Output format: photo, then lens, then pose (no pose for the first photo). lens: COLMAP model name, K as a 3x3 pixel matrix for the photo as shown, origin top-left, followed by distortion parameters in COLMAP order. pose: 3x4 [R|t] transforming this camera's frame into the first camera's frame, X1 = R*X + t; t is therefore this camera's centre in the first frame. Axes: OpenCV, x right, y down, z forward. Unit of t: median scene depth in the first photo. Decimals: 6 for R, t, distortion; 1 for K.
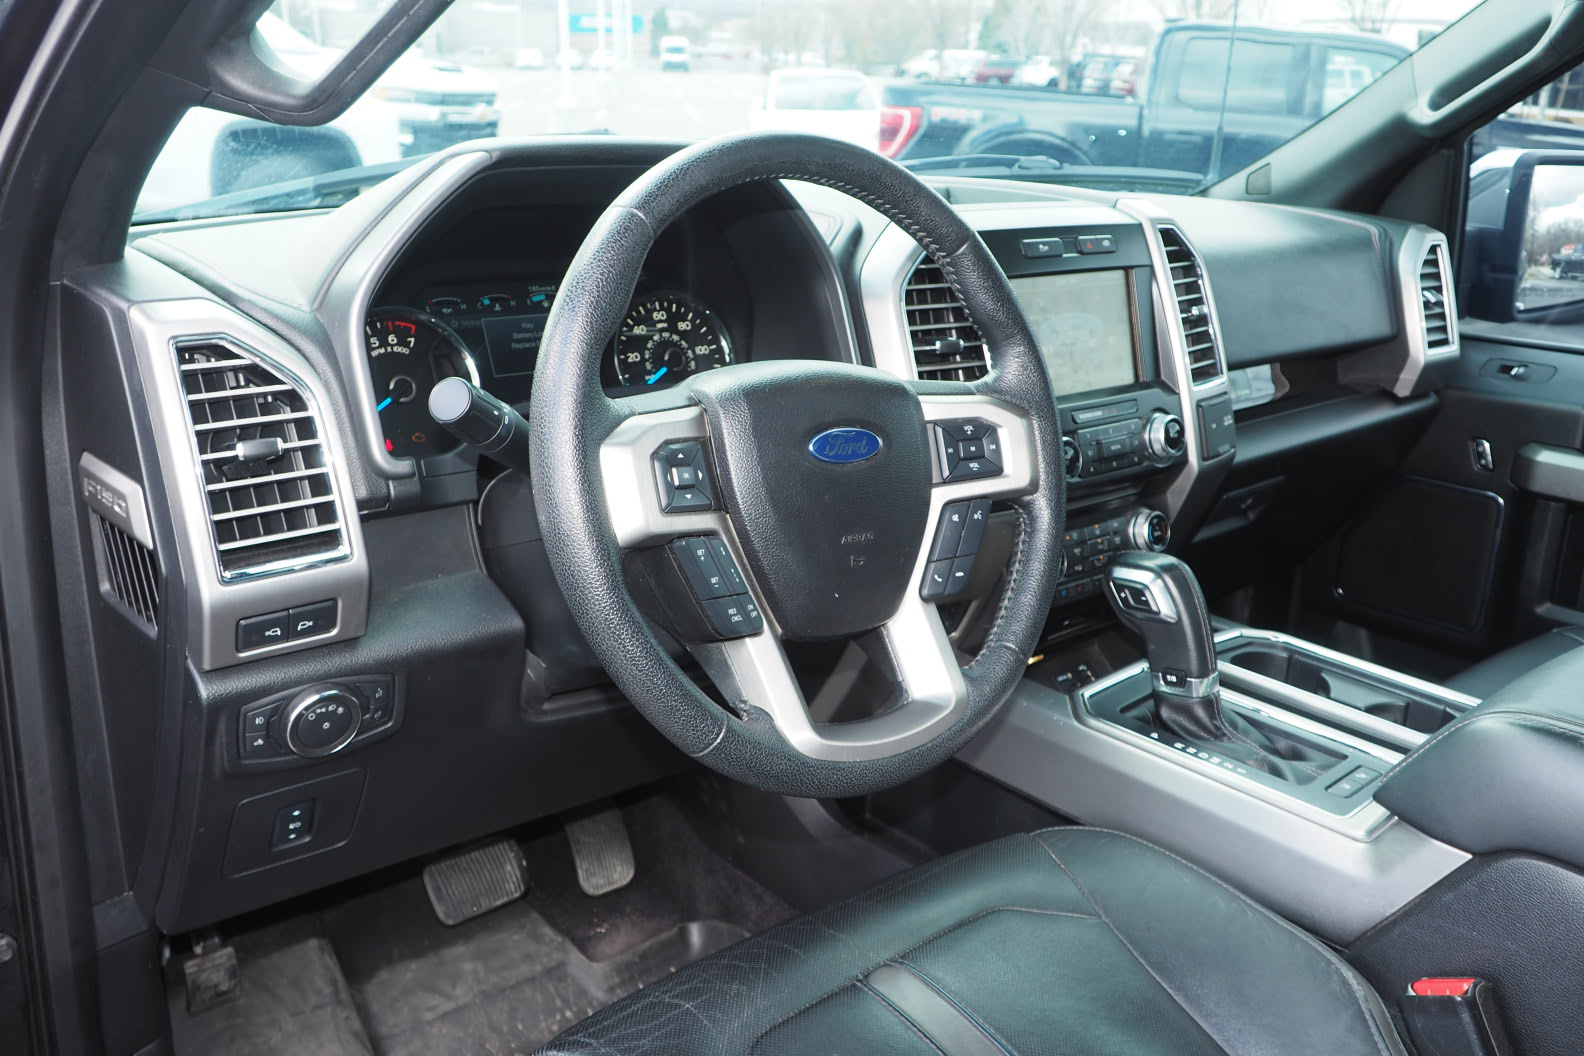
lens RADIAL K [[1366.2, 0, 822.6], [0, 1366.2, 534.9], [0, 0, 1]] dist [-0.029659, 0.009671]
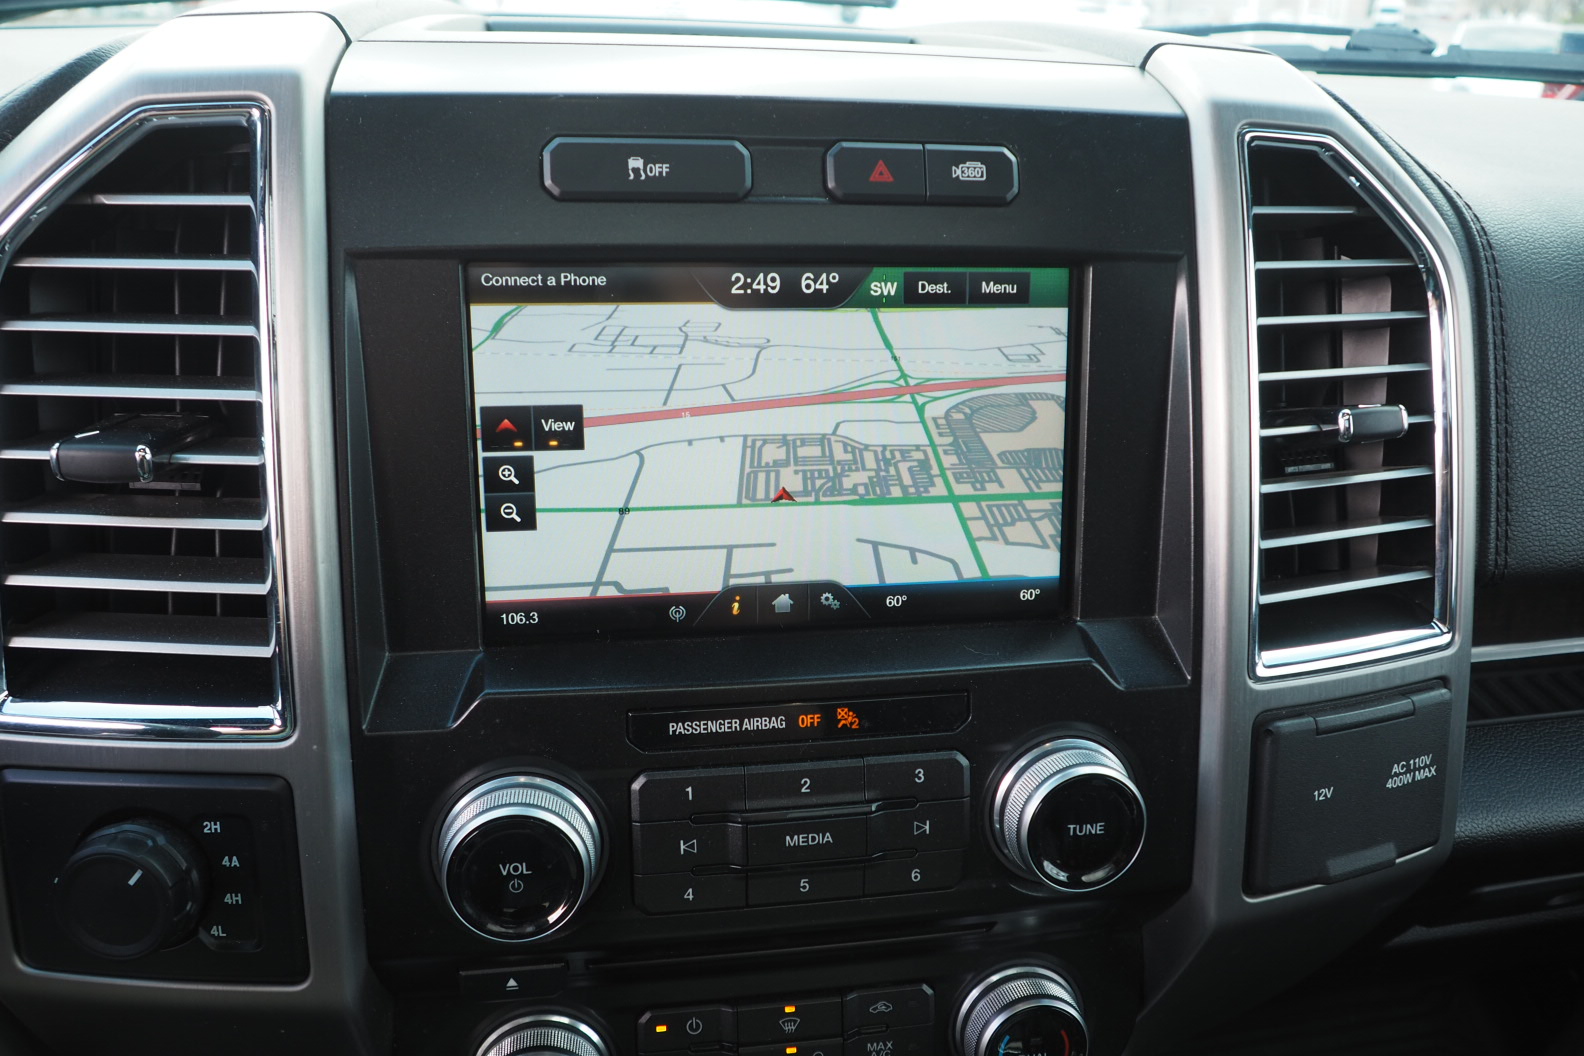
lens RADIAL K [[1119.9, 0, 797.3], [0, 1119.9, 514.8], [0, 0, 1]] dist [-0.030464, -0.003920]
pose [[0.843476, 0.208019, -0.495254, 0.360437], [-0.167611, 0.977863, 0.125264, -0.186758], [0.510347, -0.022647, 0.859670, 0.871926]]
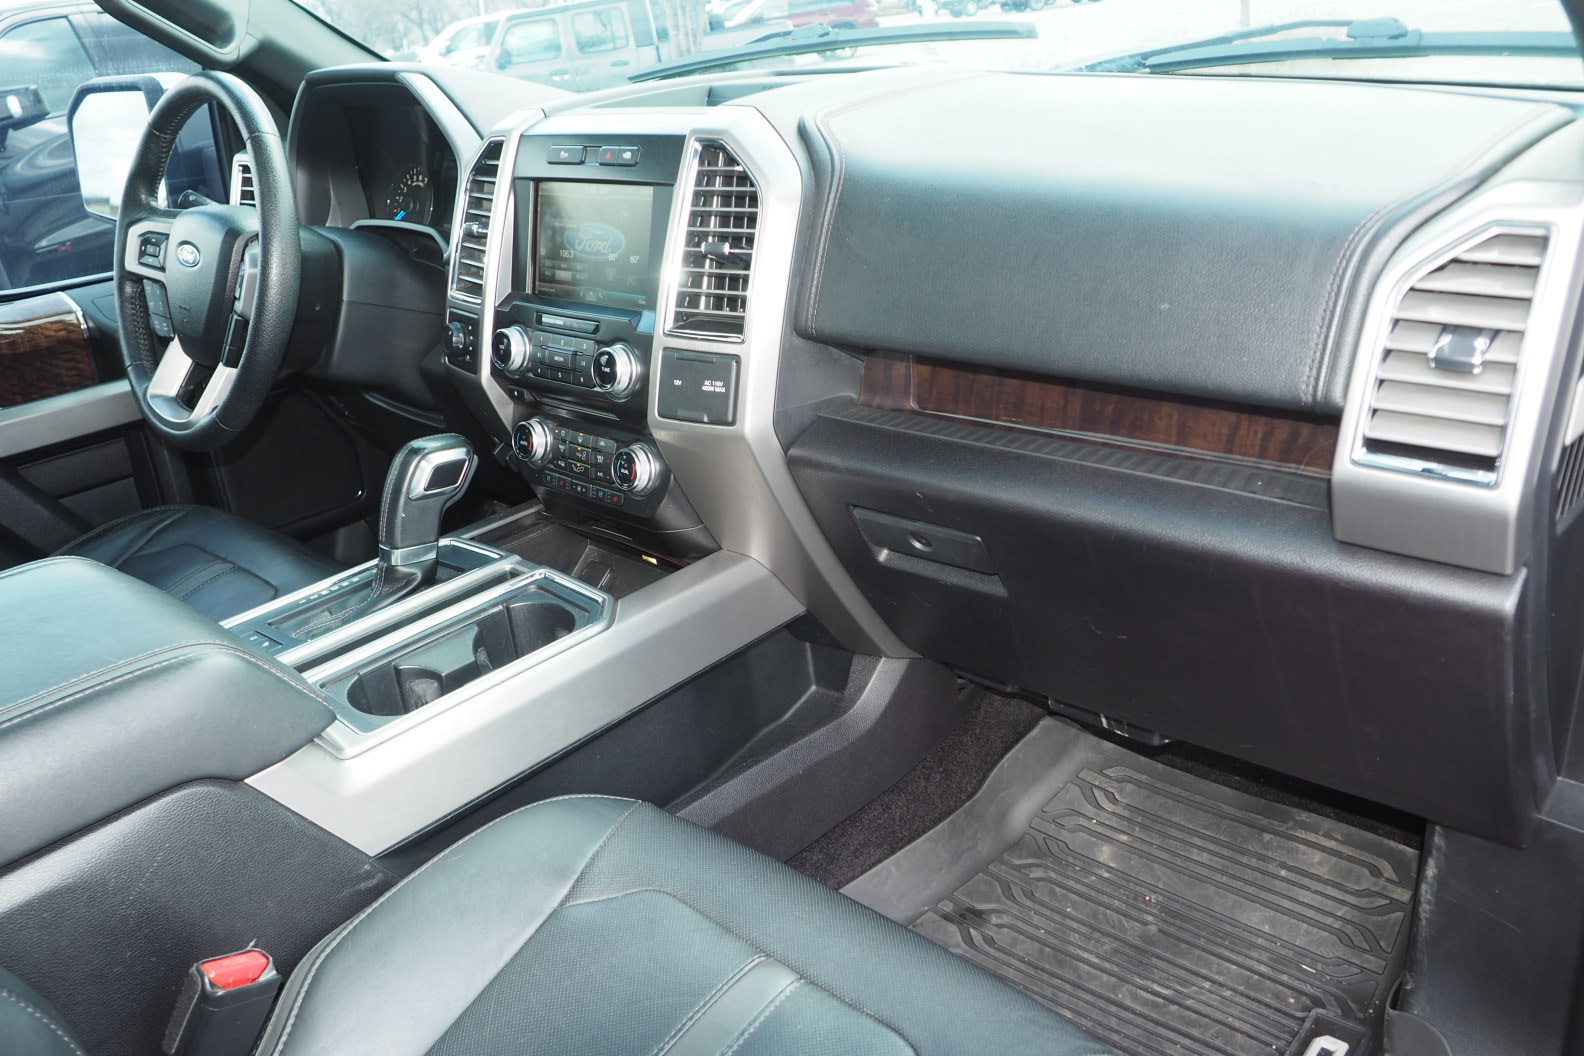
lens RADIAL K [[1212.6, 0, 793.2], [0, 1212.6, 536.9], [0, 0, 1]] dist [-0.020462, -0.018452]
pose [[0.097649, 0.367153, -0.925021, 1.251782], [-0.212944, 0.915645, 0.340952, -0.322674], [0.972173, 0.163684, 0.167595, 1.158816]]
